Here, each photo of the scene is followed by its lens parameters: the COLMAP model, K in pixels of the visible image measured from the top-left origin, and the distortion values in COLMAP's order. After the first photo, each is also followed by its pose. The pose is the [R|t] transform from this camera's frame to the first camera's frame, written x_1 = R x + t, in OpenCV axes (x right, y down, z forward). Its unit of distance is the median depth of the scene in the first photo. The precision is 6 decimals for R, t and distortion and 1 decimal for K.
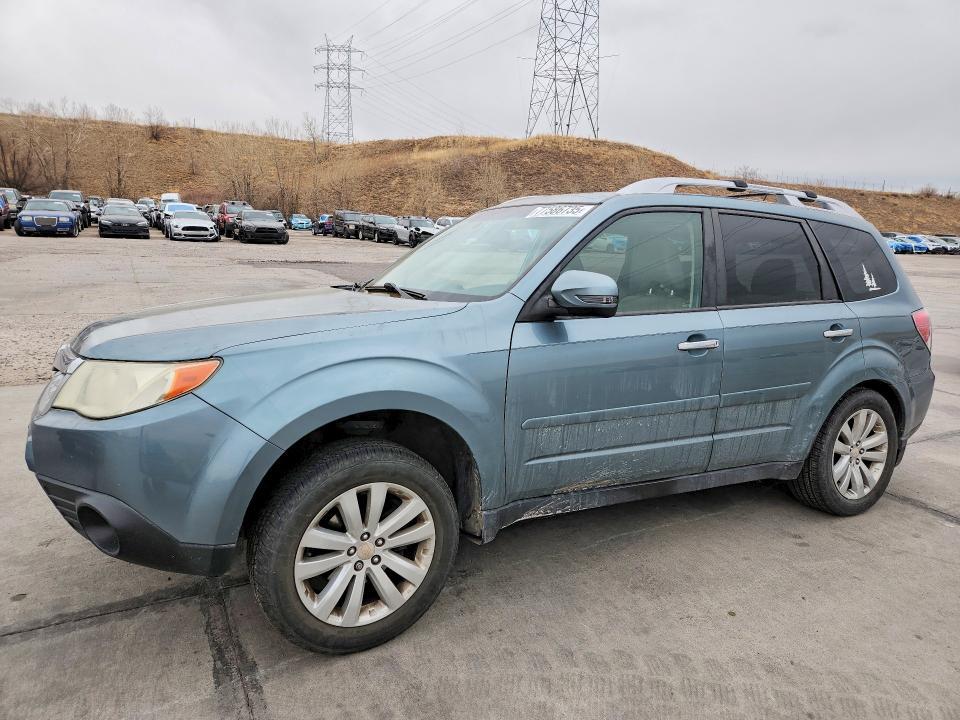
lens RADIAL K [[653.9, 0, 481.5], [0, 653.9, 360.8], [0, 0, 1]] dist [0.038270, -0.016817]
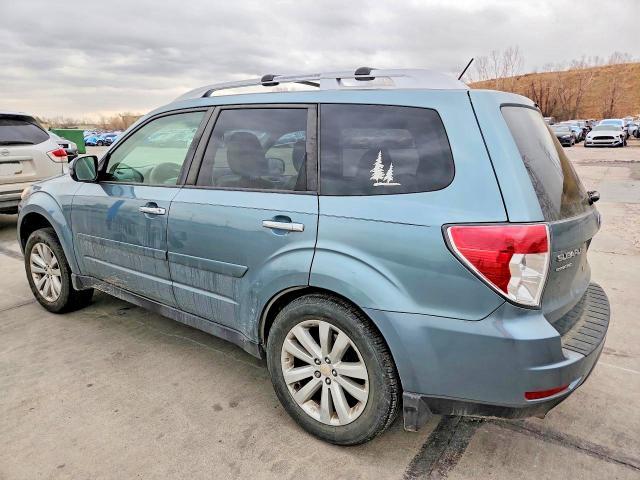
lens RADIAL K [[435.9, 0, 322.5], [0, 435.9, 241.2], [0, 0, 1]] dist [0.038270, -0.016817]
pose [[0.425802, 0.164835, -0.889675, 1.122554], [-0.143652, 0.983110, 0.113393, -0.098777], [0.893340, 0.079521, 0.442289, 0.781421]]
